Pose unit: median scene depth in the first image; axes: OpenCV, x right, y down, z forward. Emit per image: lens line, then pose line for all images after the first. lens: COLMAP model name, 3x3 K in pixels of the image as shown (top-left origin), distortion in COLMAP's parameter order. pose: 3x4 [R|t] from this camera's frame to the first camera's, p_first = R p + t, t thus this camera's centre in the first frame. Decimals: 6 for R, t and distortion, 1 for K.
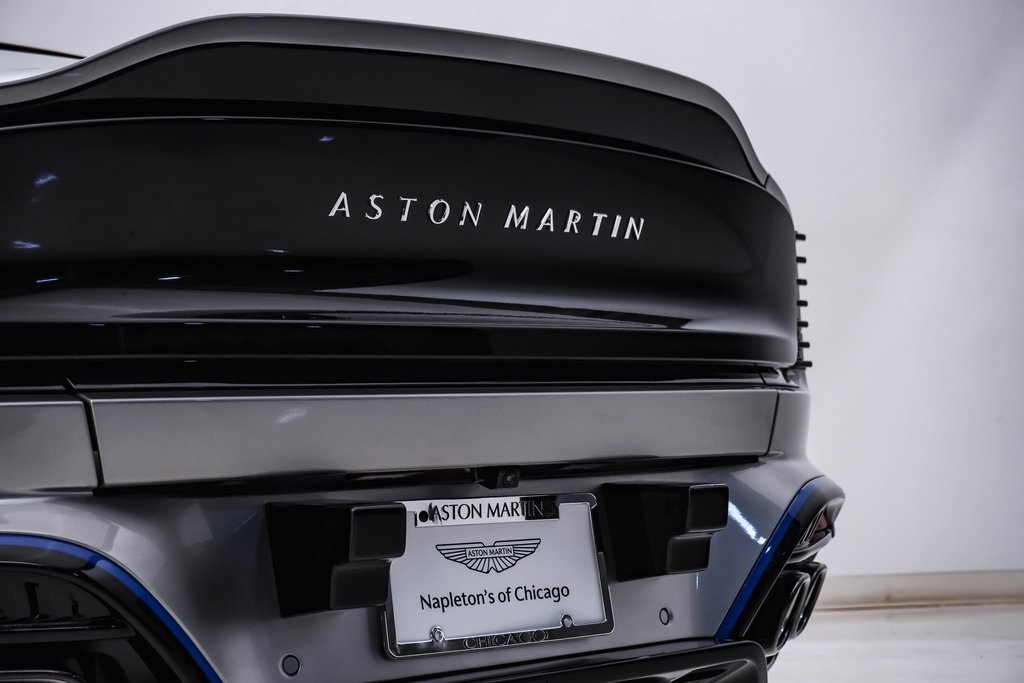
lens RADIAL K [[1938.6, 0, 507.6], [0, 1938.6, 339.0], [0, 0, 1]] dist [0.016055, 0.000000]
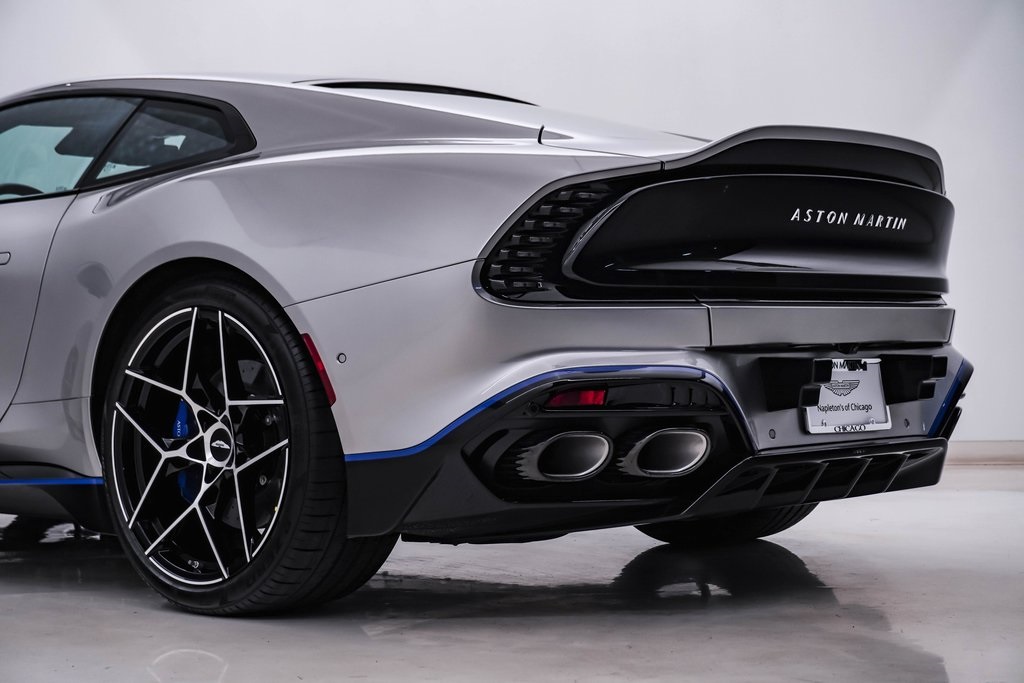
lens RADIAL K [[1938.6, 0, 512.6], [0, 1938.6, 340.7], [0, 0, 1]] dist [0.016055, 0.000000]
pose [[0.994996, 0.023126, 0.097203, -0.549978], [-0.027988, 0.998409, 0.048957, -0.026005], [-0.095916, -0.051432, 0.994060, -0.975578]]
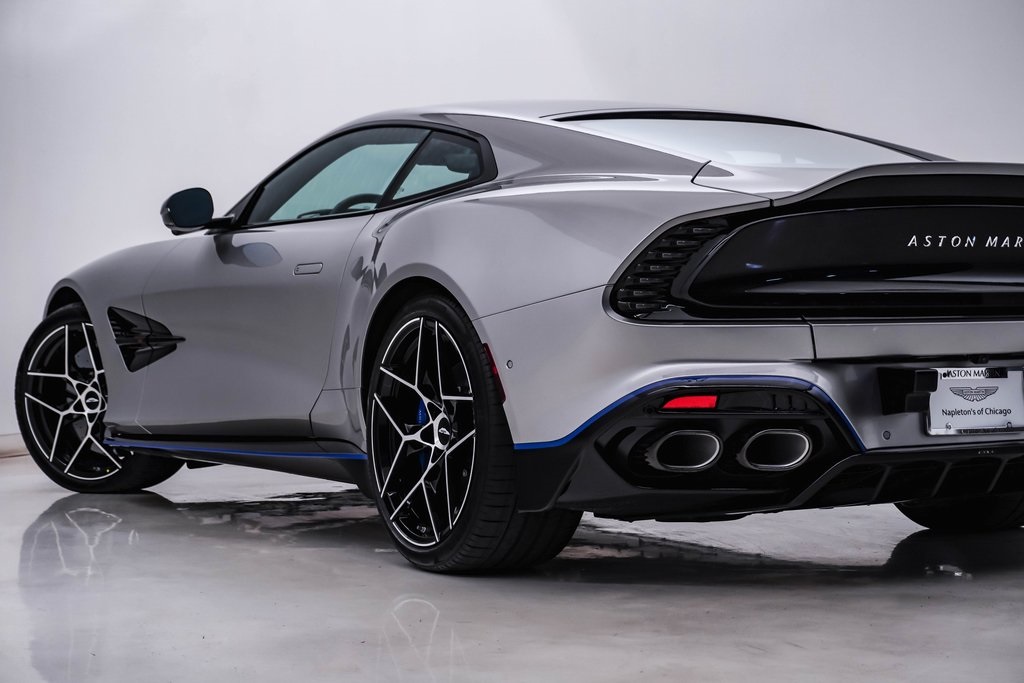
lens RADIAL K [[2173.6, 0, 514.4], [0, 2173.6, 341.7], [0, 0, 1]] dist [0.001175, 0.000000]
pose [[0.973259, 0.033092, -0.227315, 0.042863], [-0.014515, 0.996451, 0.082915, -0.148457], [0.229252, -0.077398, 0.970285, -1.554081]]
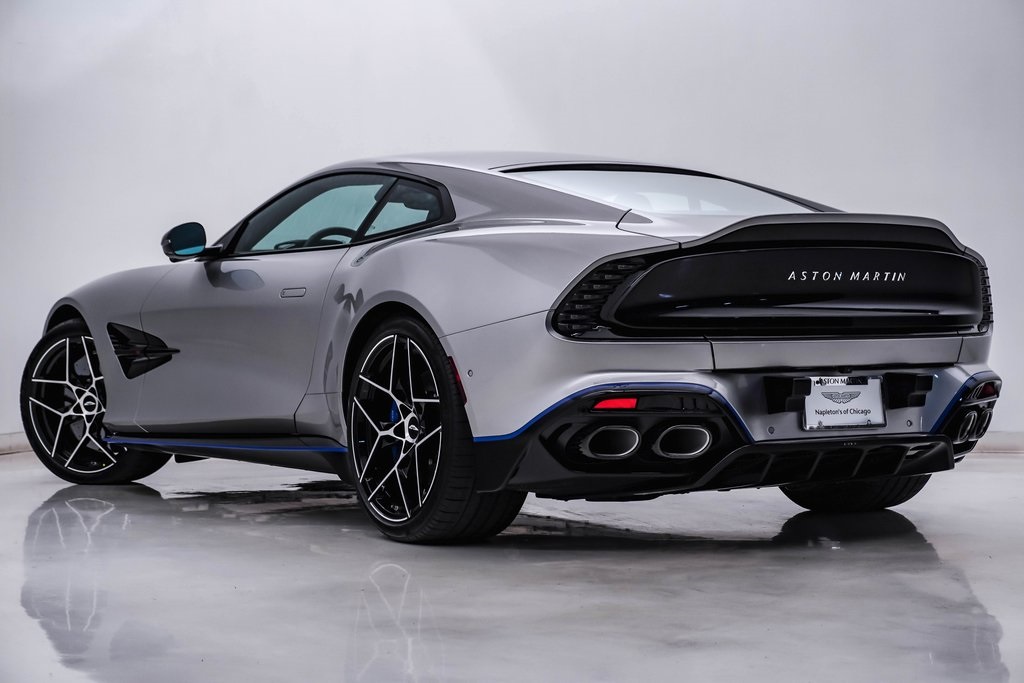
lens RADIAL K [[2173.6, 0, 511.3], [0, 2173.6, 345.2], [0, 0, 1]] dist [0.001175, 0.000000]
pose [[0.981787, 0.034687, -0.186790, 0.107546], [-0.019894, 0.996556, 0.080497, -0.206868], [0.188939, -0.075315, 0.979096, -2.164530]]
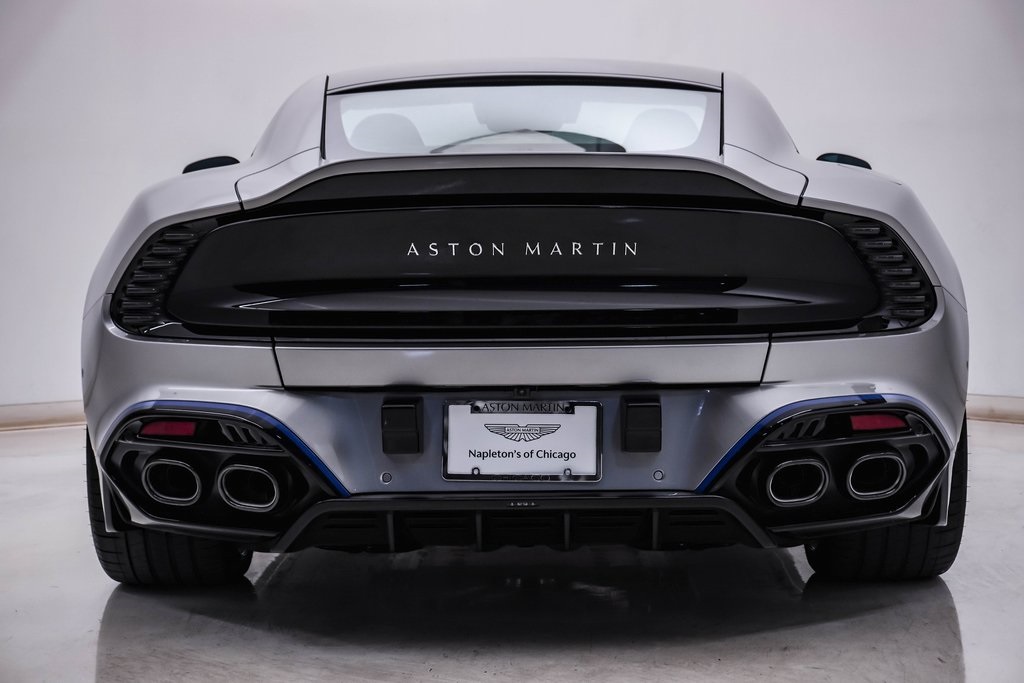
lens RADIAL K [[2173.6, 0, 513.5], [0, 2173.6, 344.2], [0, 0, 1]] dist [0.001175, 0.000000]
pose [[0.722548, 0.078345, -0.686867, 1.409029], [0.019479, 0.990856, 0.133509, -0.248963], [0.691046, -0.109847, 0.714415, -0.476484]]
